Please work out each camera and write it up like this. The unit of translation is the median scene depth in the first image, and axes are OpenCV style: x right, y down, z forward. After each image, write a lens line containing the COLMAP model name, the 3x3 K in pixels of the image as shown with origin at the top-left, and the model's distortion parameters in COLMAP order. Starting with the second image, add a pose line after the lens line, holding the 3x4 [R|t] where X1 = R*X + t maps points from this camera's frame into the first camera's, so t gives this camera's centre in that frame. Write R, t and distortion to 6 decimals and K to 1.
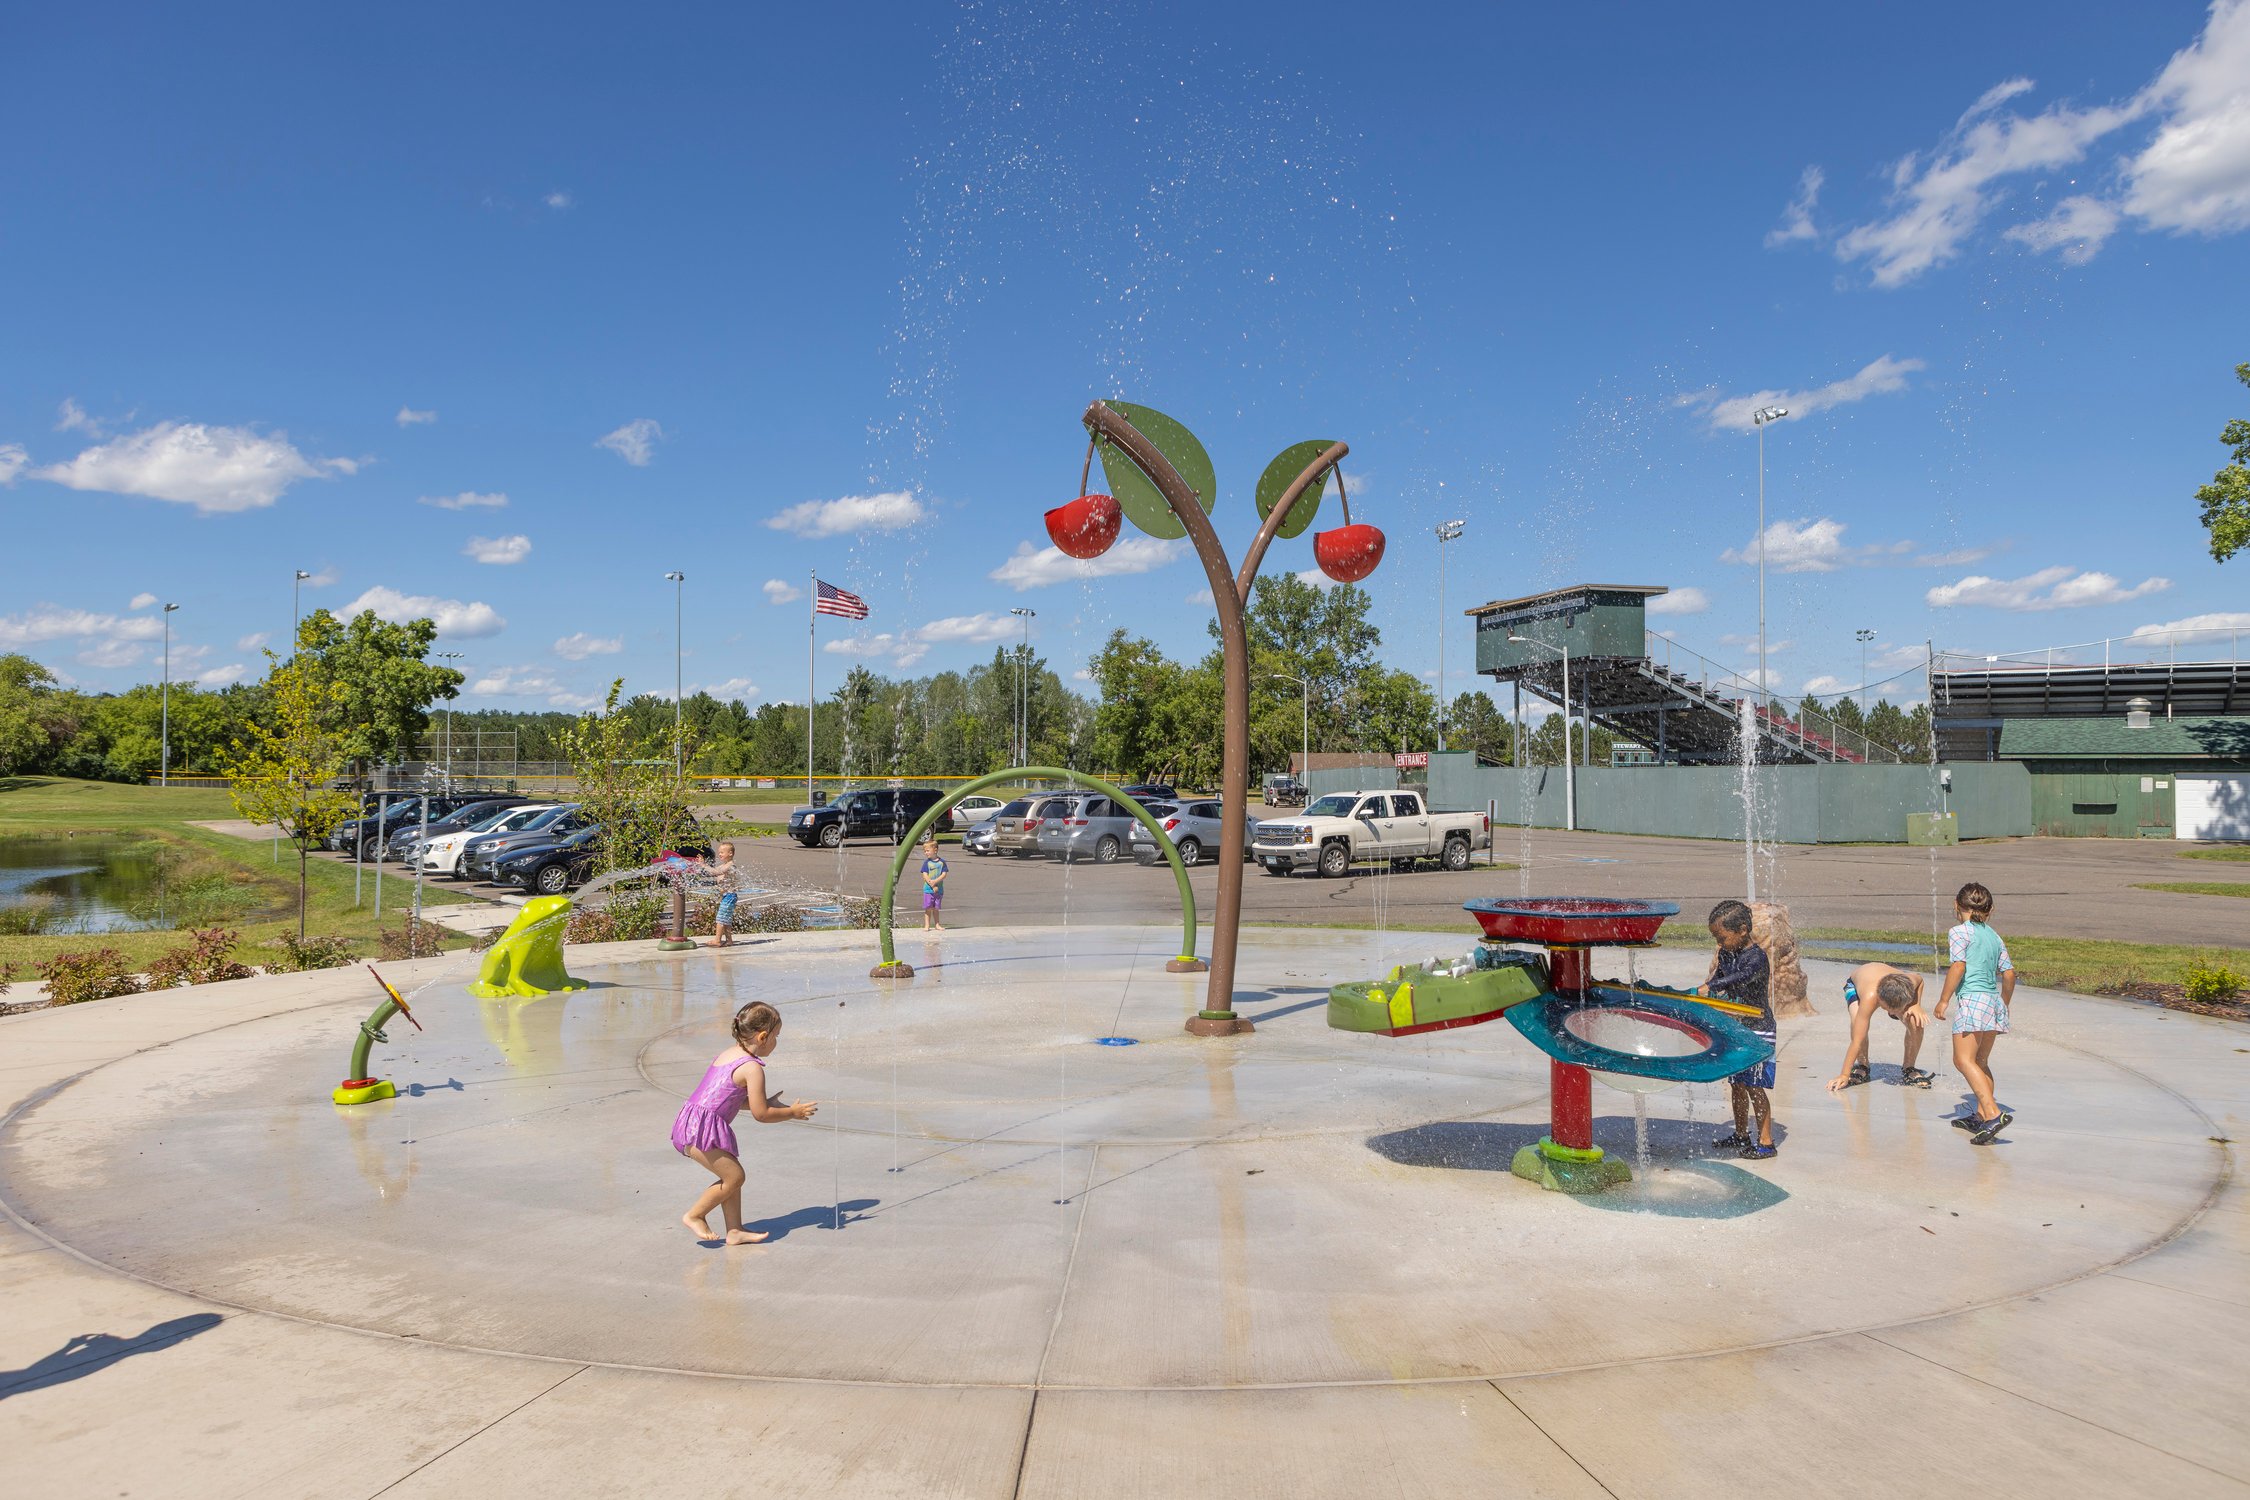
lens RADIAL K [[1596.1, 0, 1125.0], [0, 1596.1, 750.0], [0, 0, 1]] dist [-0.021737, 0.003108]
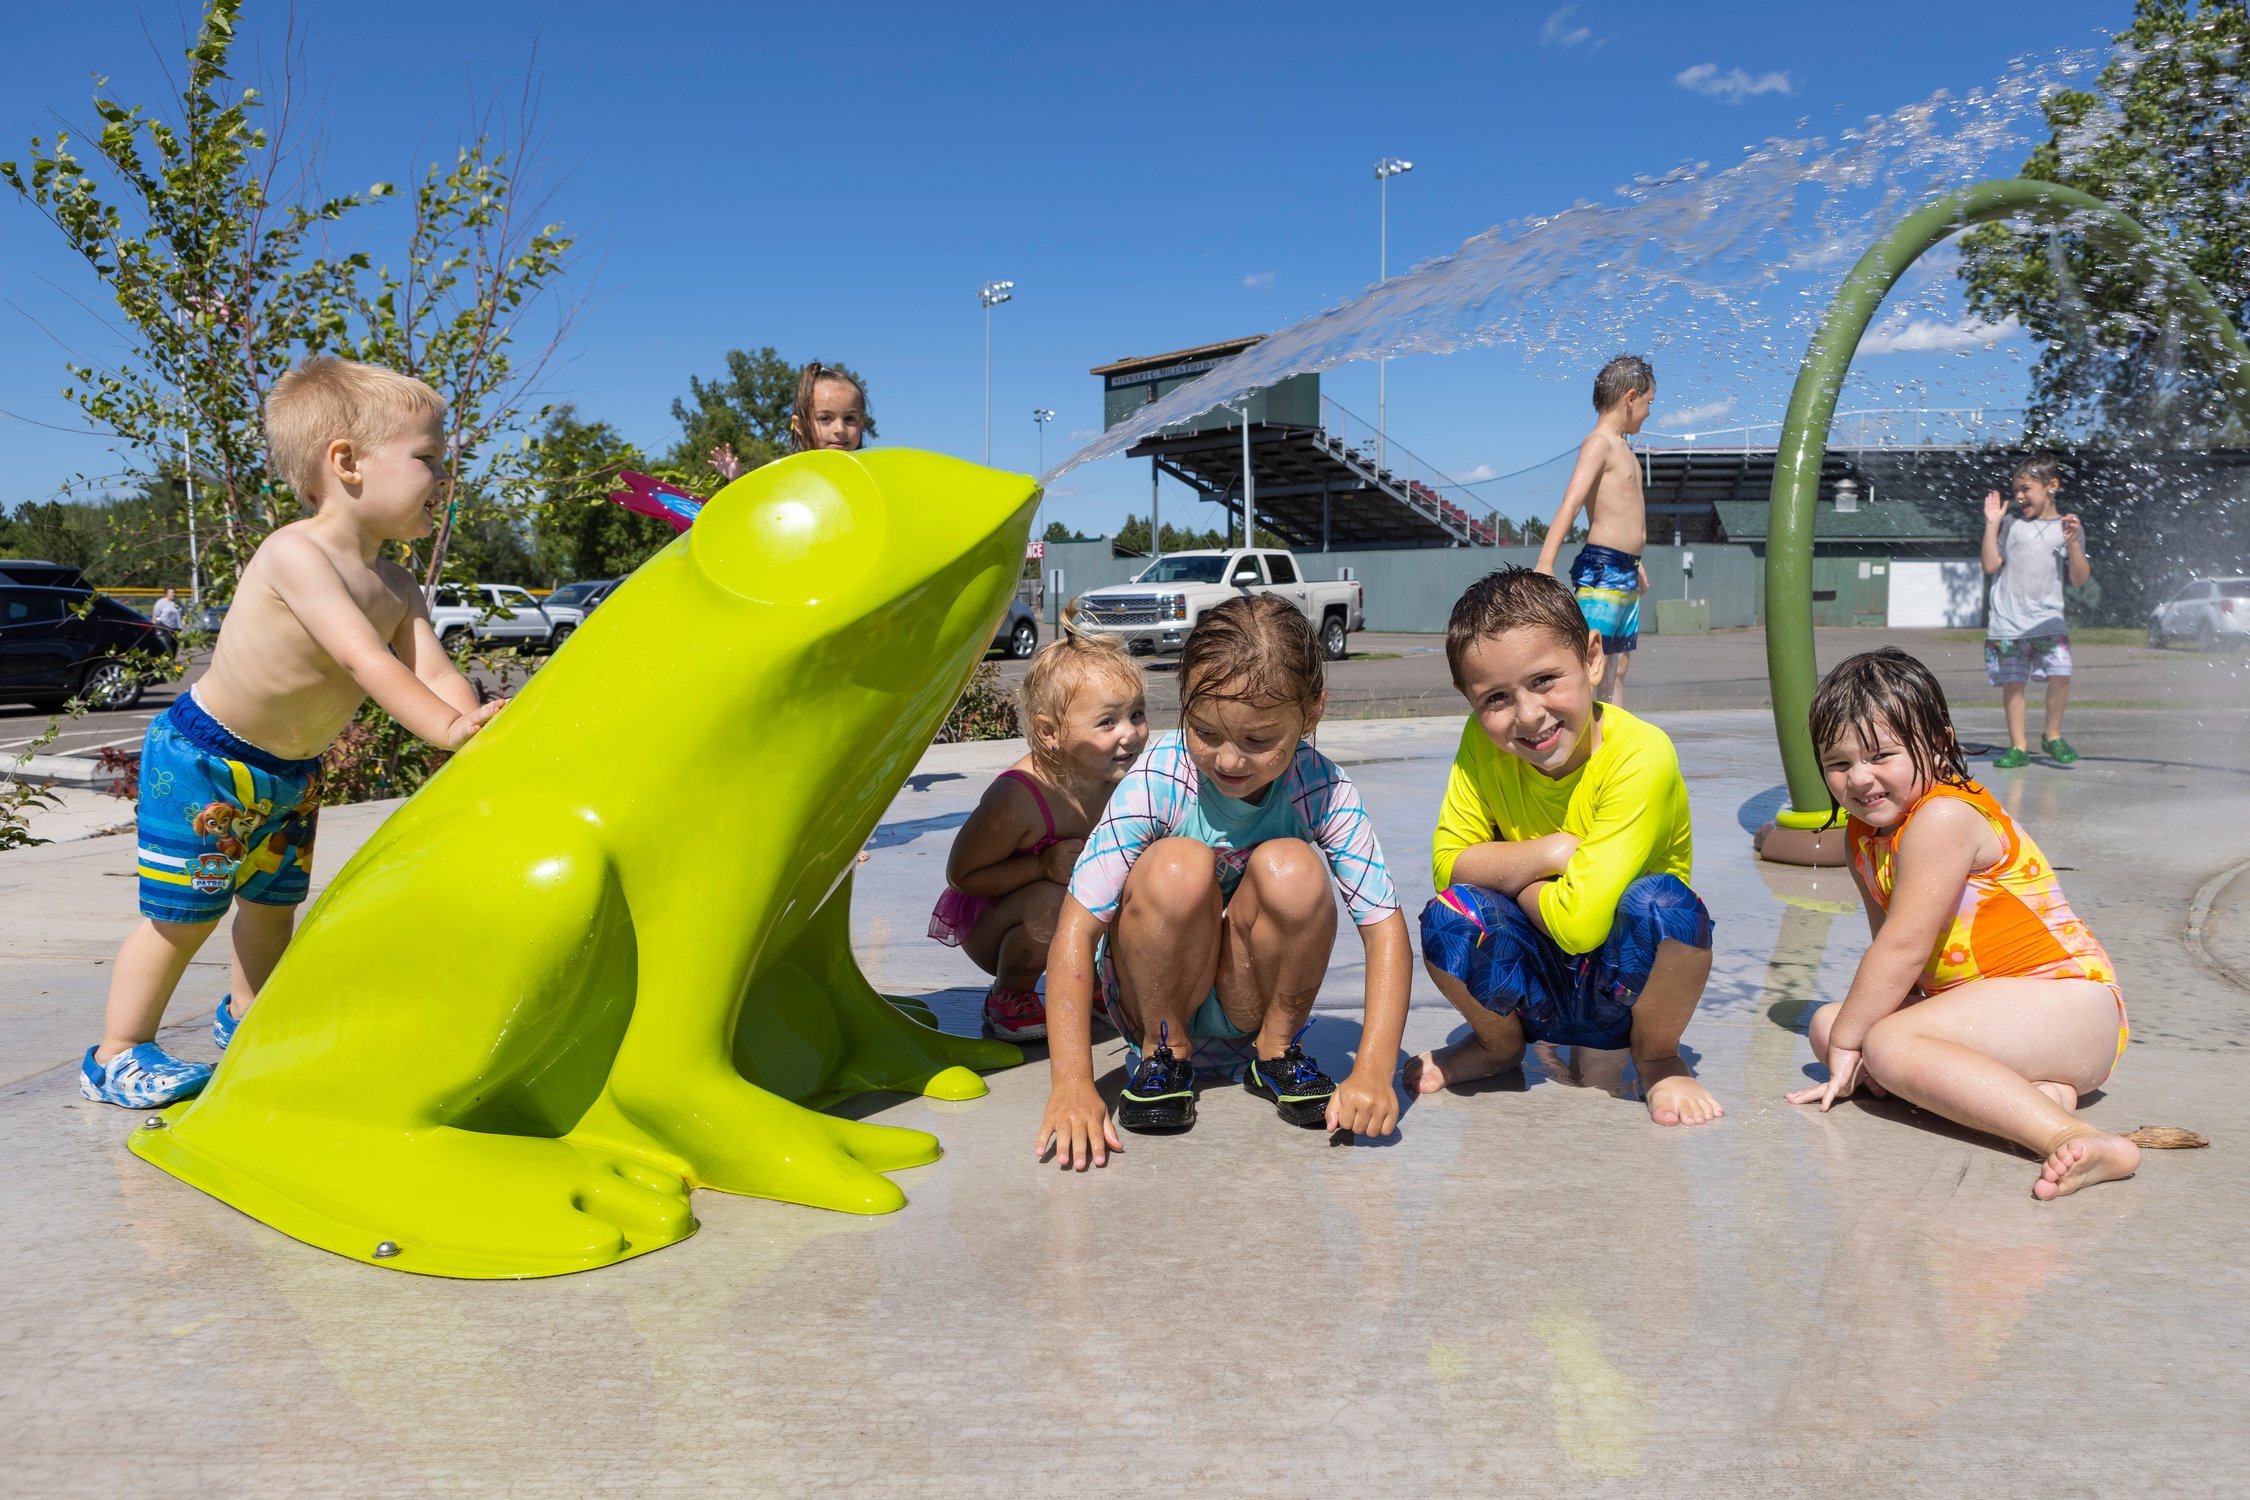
lens RADIAL K [[1596.1, 0, 1125.0], [0, 1596.1, 750.0], [0, 0, 1]] dist [-0.021737, 0.003108]
pose [[0.918248, -0.036774, 0.394295, -0.112955], [-0.002416, 0.995140, 0.098436, 0.030072], [-0.395999, -0.091342, 0.913697, 0.247118]]
